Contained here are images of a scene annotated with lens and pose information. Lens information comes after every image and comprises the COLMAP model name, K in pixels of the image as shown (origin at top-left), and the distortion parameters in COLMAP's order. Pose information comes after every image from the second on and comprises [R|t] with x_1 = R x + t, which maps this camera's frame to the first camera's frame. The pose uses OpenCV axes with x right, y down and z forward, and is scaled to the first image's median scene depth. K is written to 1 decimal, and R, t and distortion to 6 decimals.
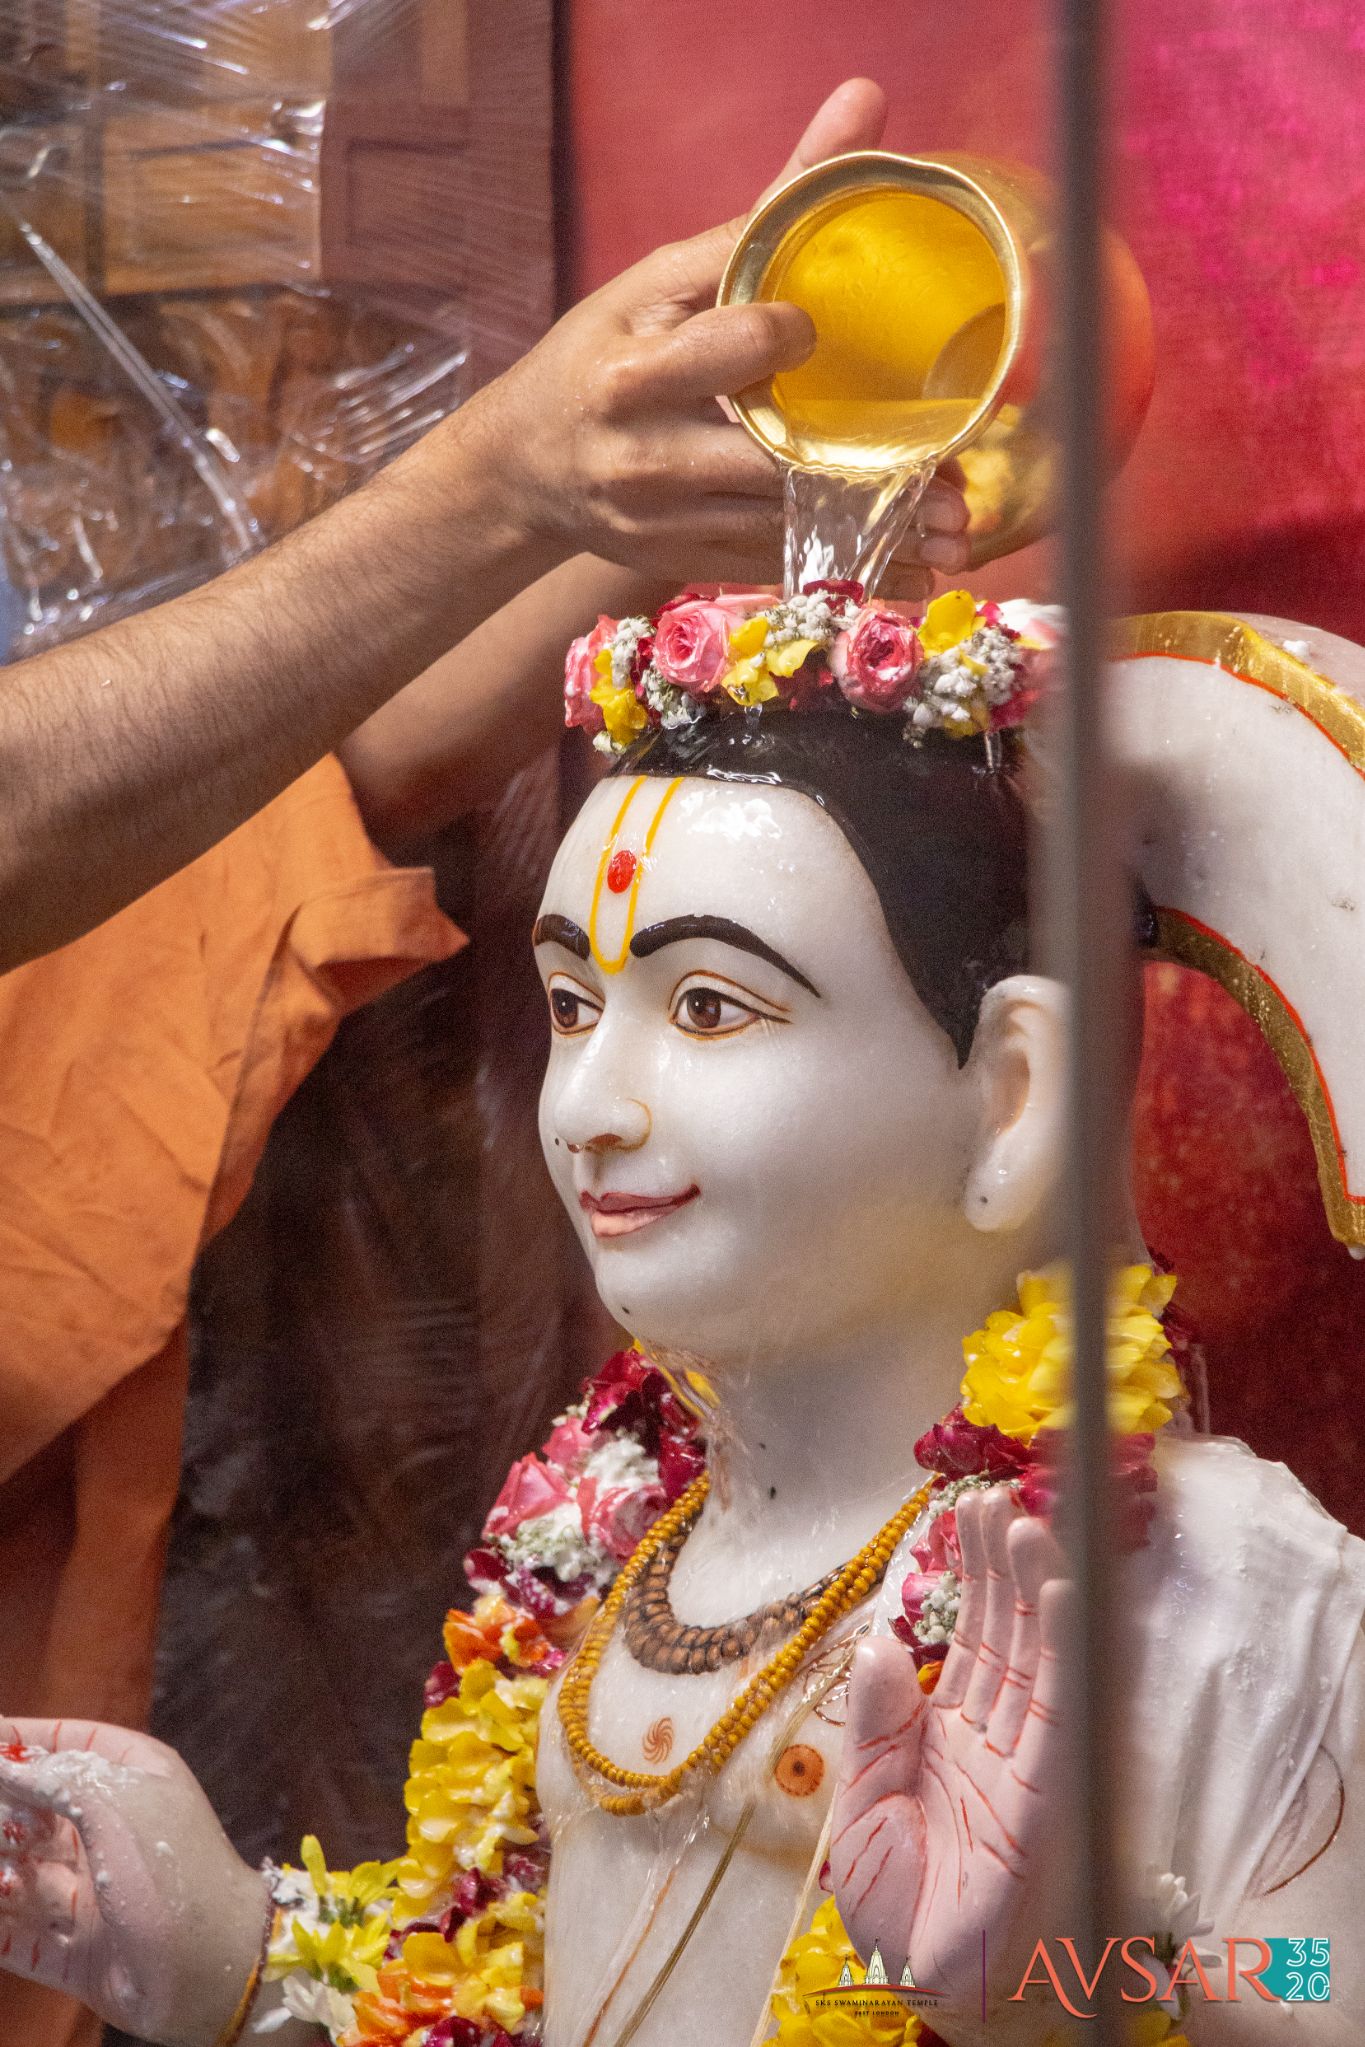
lens RADIAL K [[12164.8, 0, 684.7], [0, 12164.8, 1034.5], [0, 0, 1]] dist [2.214289, 0.000000]
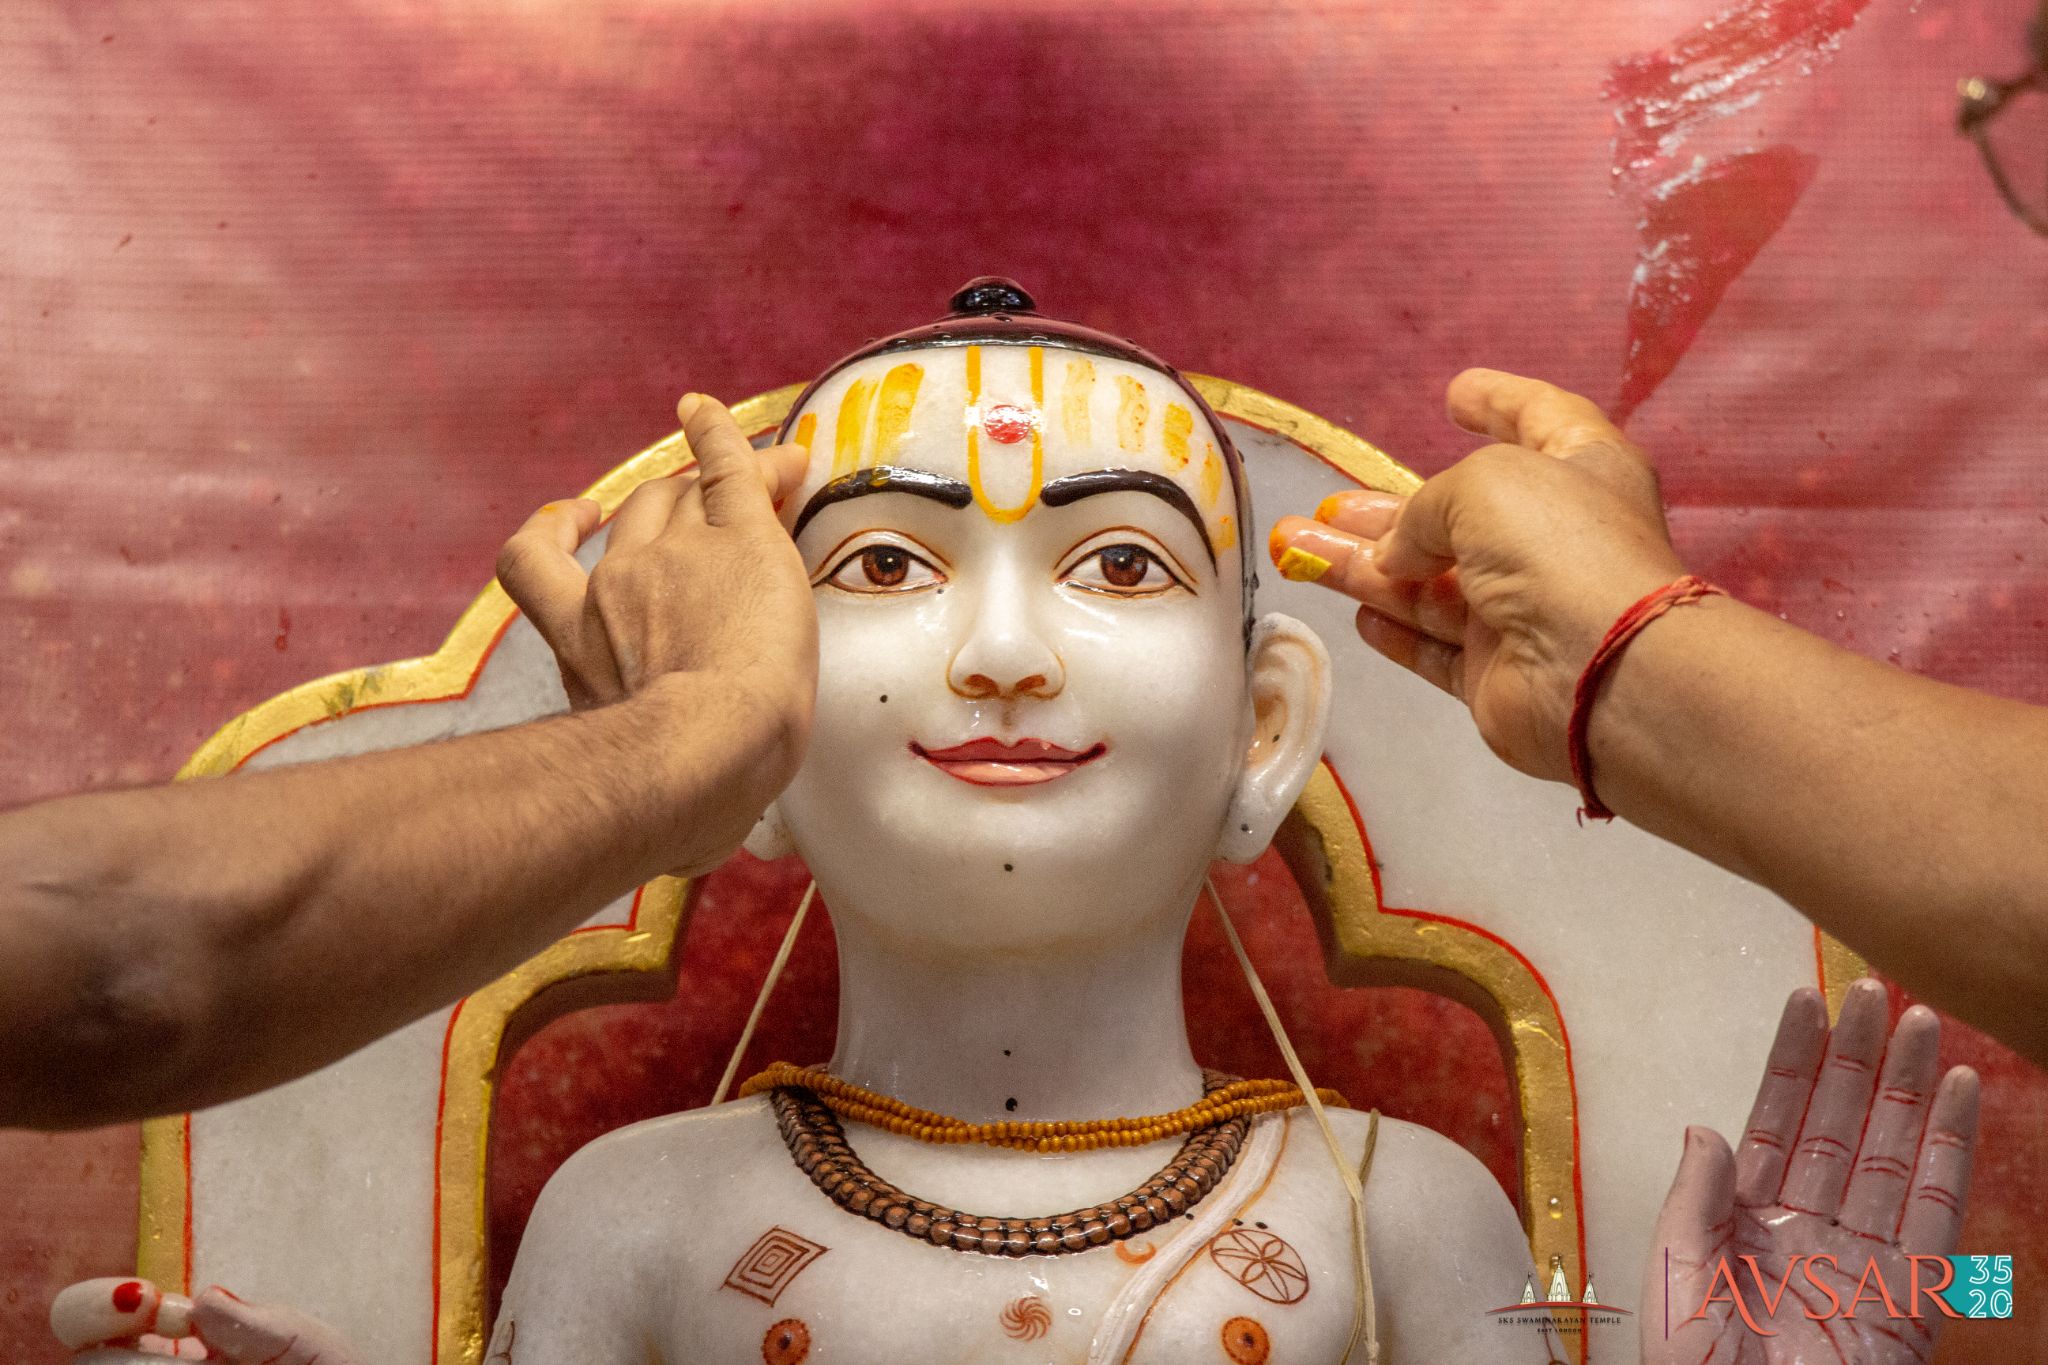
lens RADIAL K [[12170.8, 0, 1012.0], [0, 12170.8, 609.3], [0, 0, 1]] dist [2.214289, 0.000000]
pose [[0.595265, 0.215614, 0.774061, -0.765337], [0.006662, 0.961968, -0.273079, 0.270077], [-0.803502, 0.167711, 0.571190, 0.464738]]
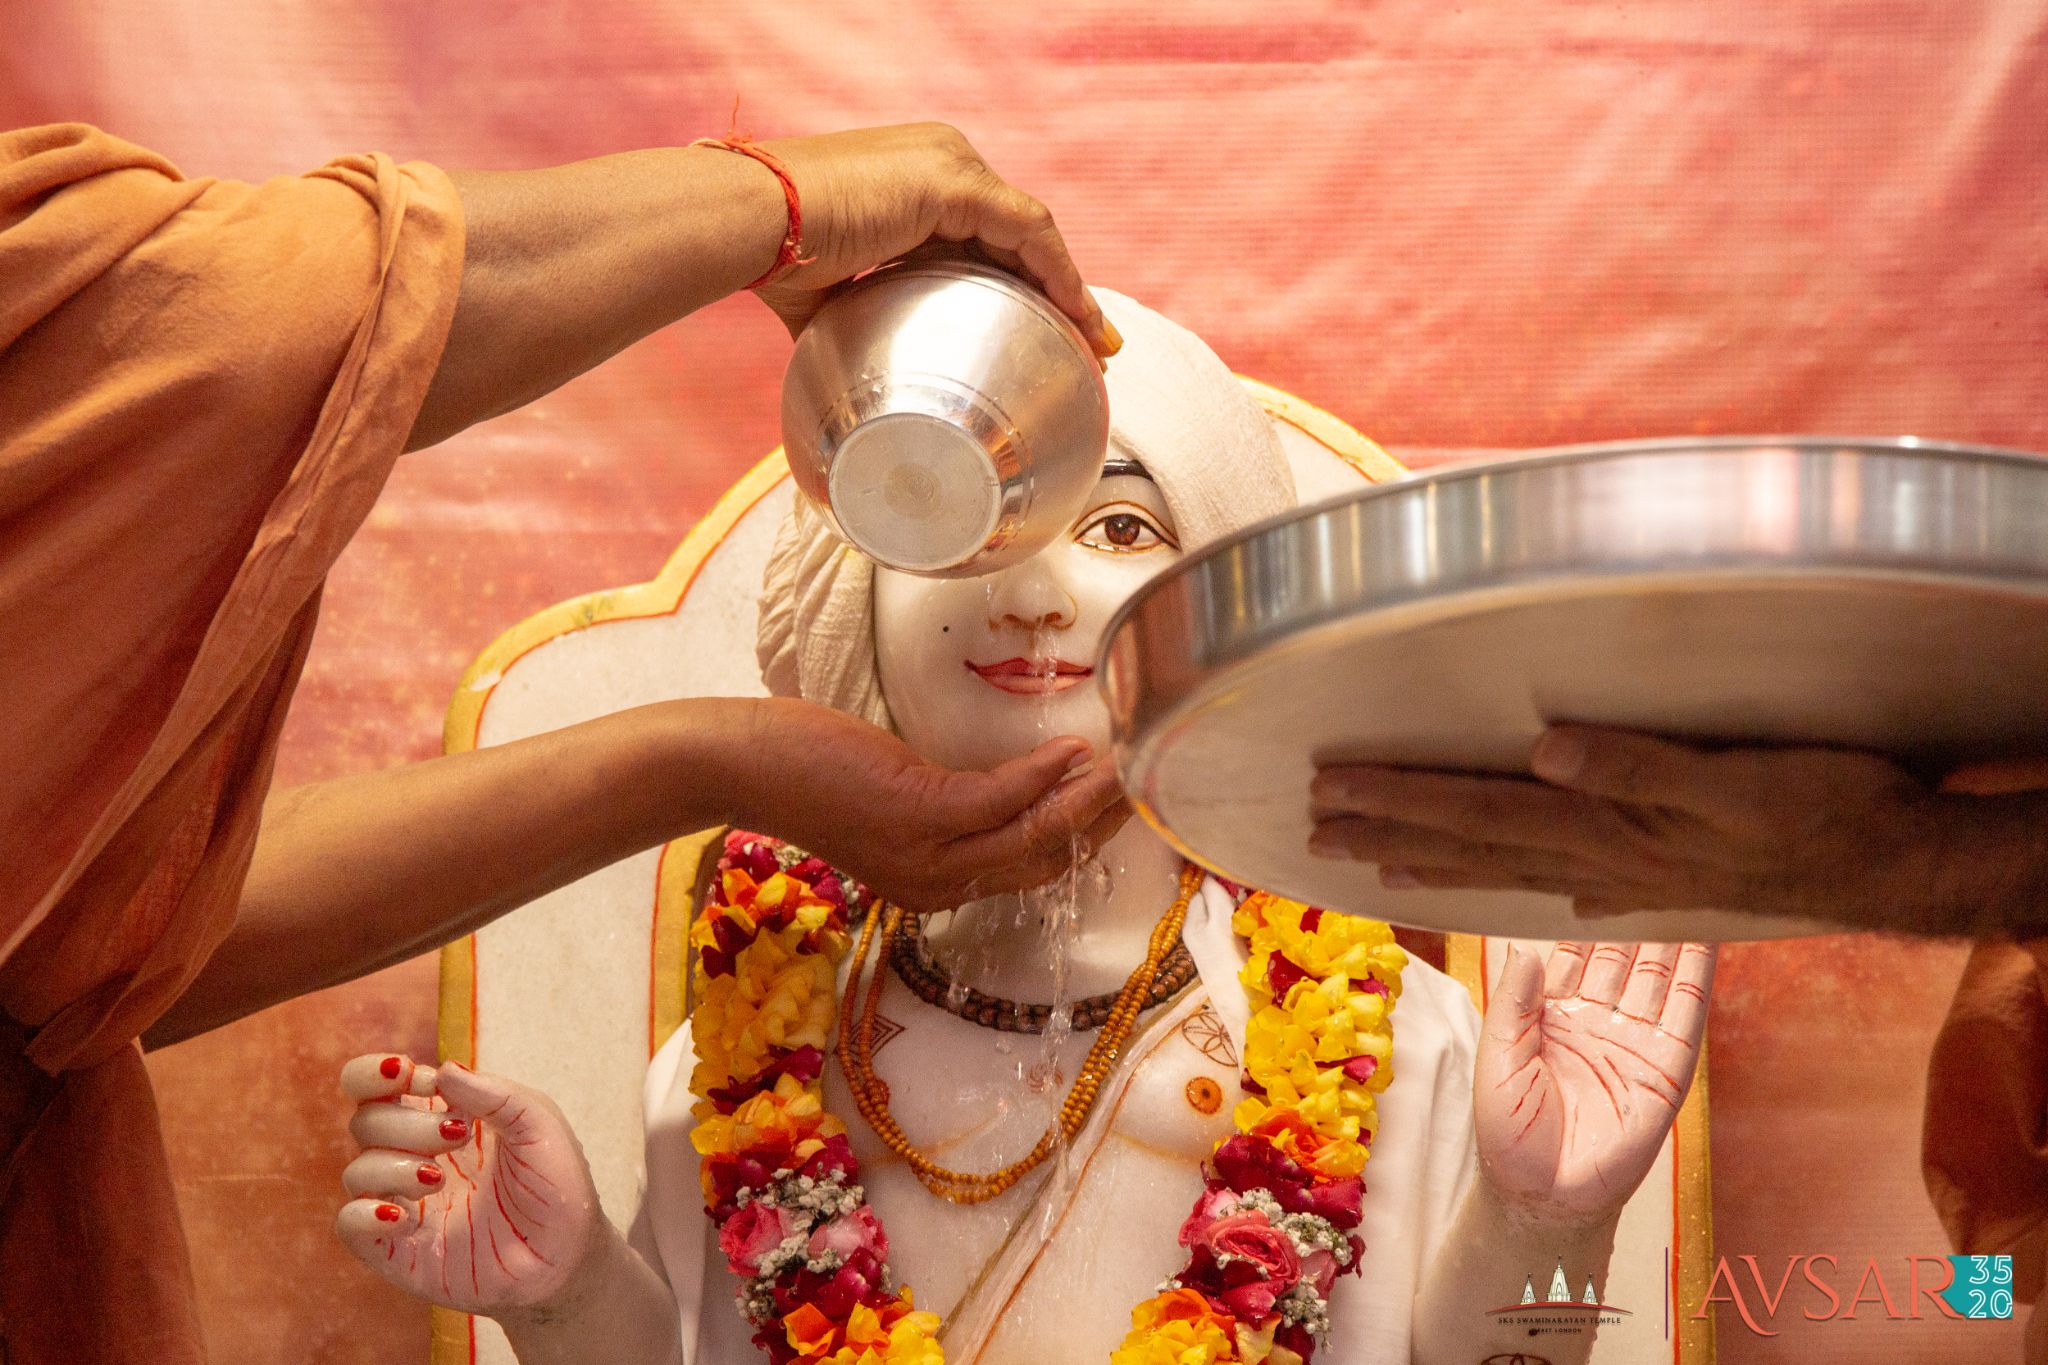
lens RADIAL K [[10925.5, 0, 1019.9], [0, 10925.5, 684.1], [0, 0, 1]] dist [2.025955, 0.000000]
pose [[0.654857, 0.175805, 0.735020, -0.893632], [-0.005690, 0.973687, -0.227821, 0.290605], [-0.755731, 0.145008, 0.638626, 0.256441]]
